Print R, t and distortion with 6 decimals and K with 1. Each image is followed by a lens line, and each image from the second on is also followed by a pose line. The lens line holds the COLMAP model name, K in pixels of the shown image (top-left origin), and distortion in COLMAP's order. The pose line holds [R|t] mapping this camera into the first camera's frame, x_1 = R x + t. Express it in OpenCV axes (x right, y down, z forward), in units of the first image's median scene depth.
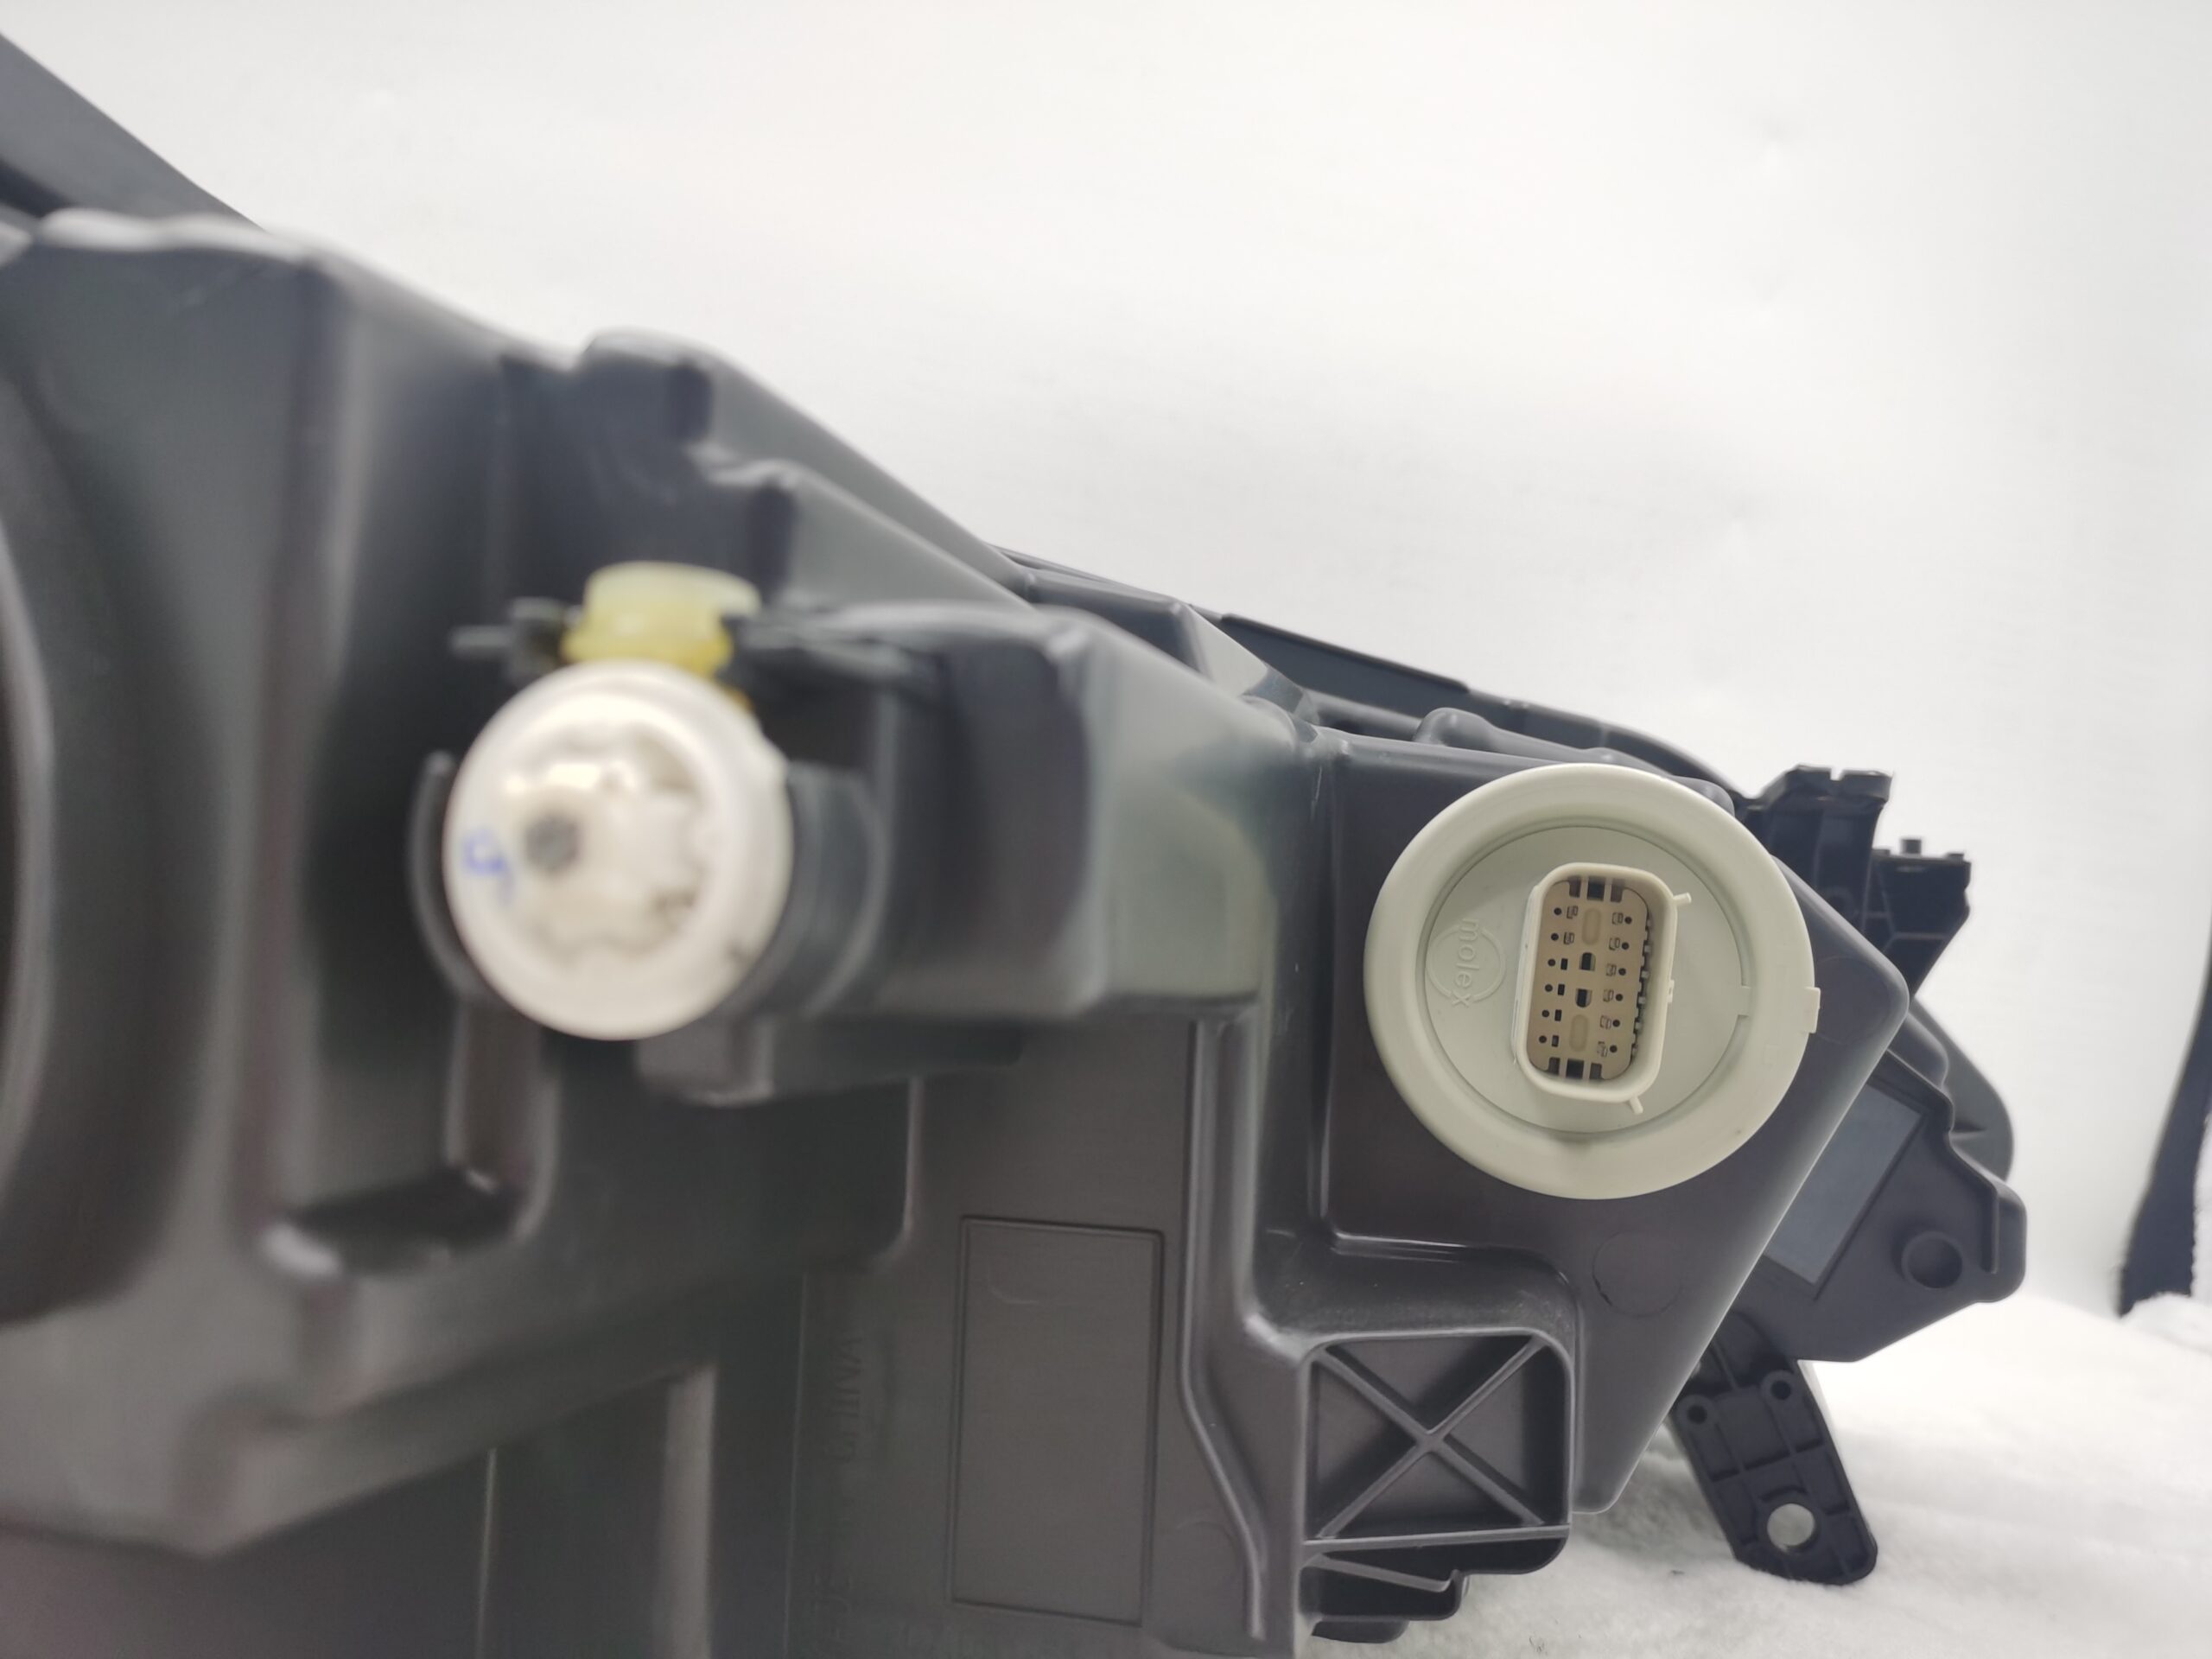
lens RADIAL K [[1707.6, 0, 1107.2], [0, 1707.6, 824.2], [0, 0, 1]] dist [-0.004614, -0.013679]
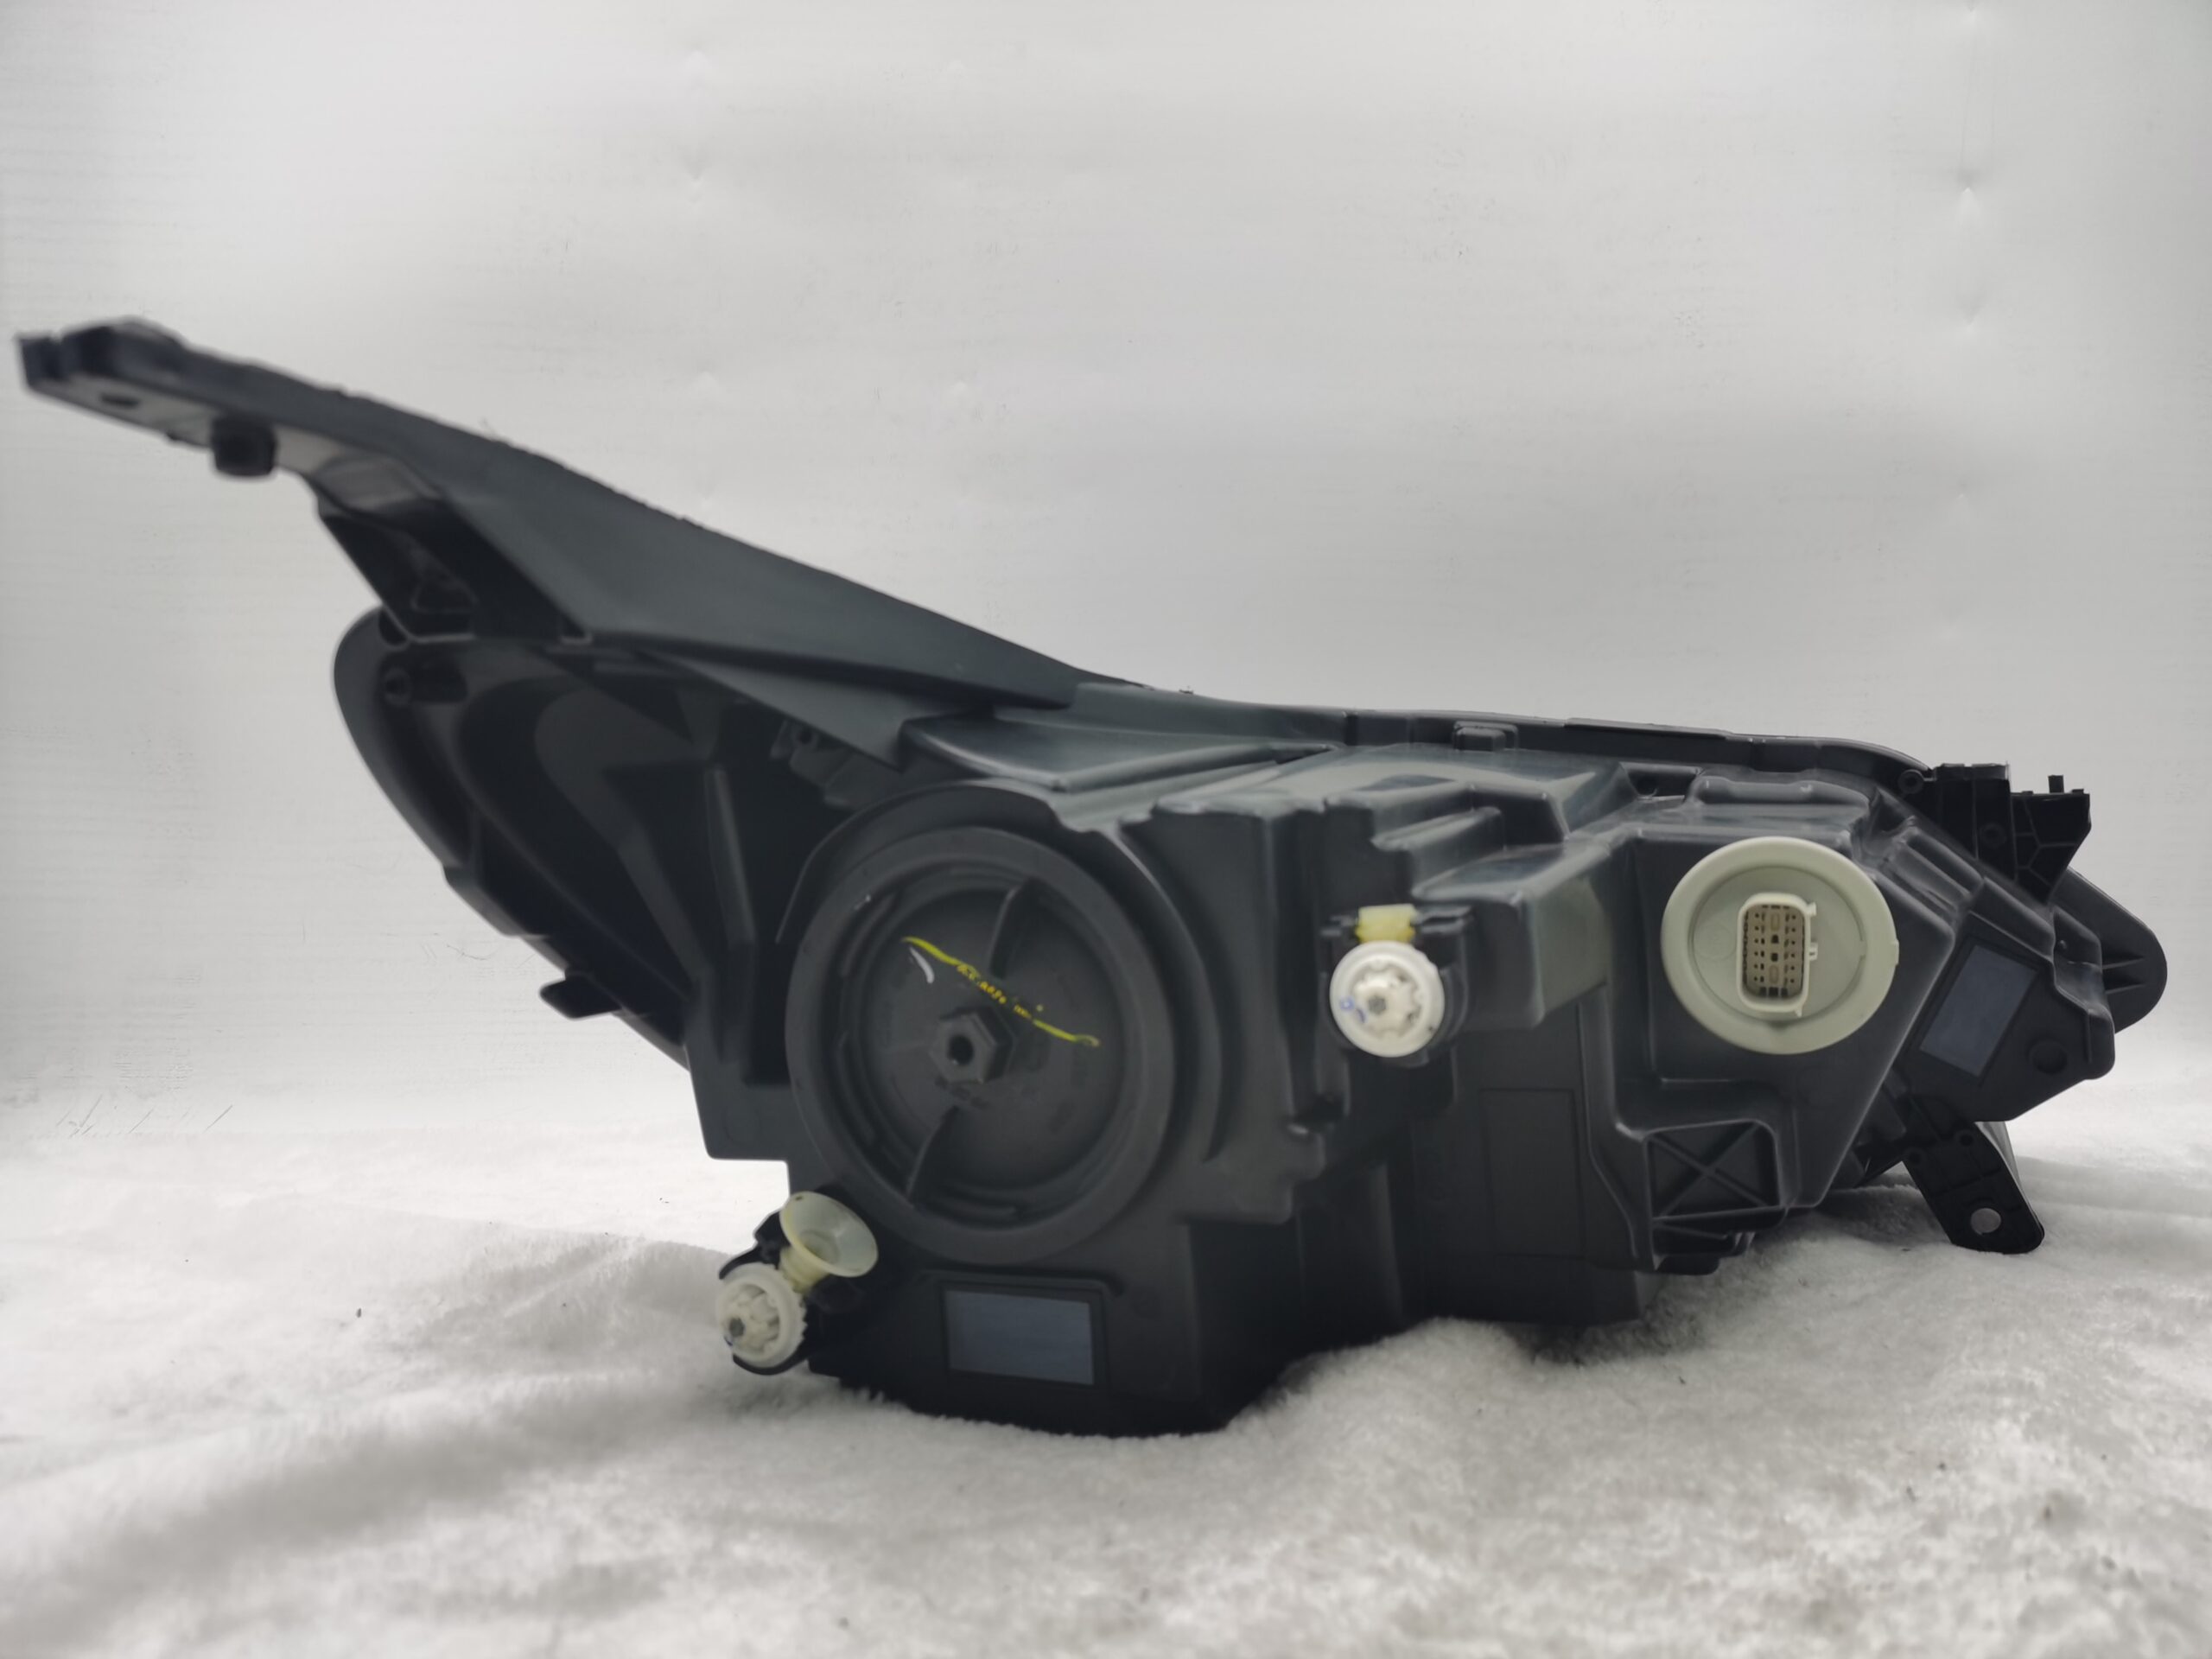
lens RADIAL K [[1707.6, 0, 1092.8], [0, 1707.6, 811.1], [0, 0, 1]] dist [-0.004614, -0.013679]
pose [[0.968929, -0.115000, -0.218978, -0.042461], [0.134337, 0.988054, 0.075518, -0.342669], [0.207678, -0.102588, 0.972803, -1.157178]]
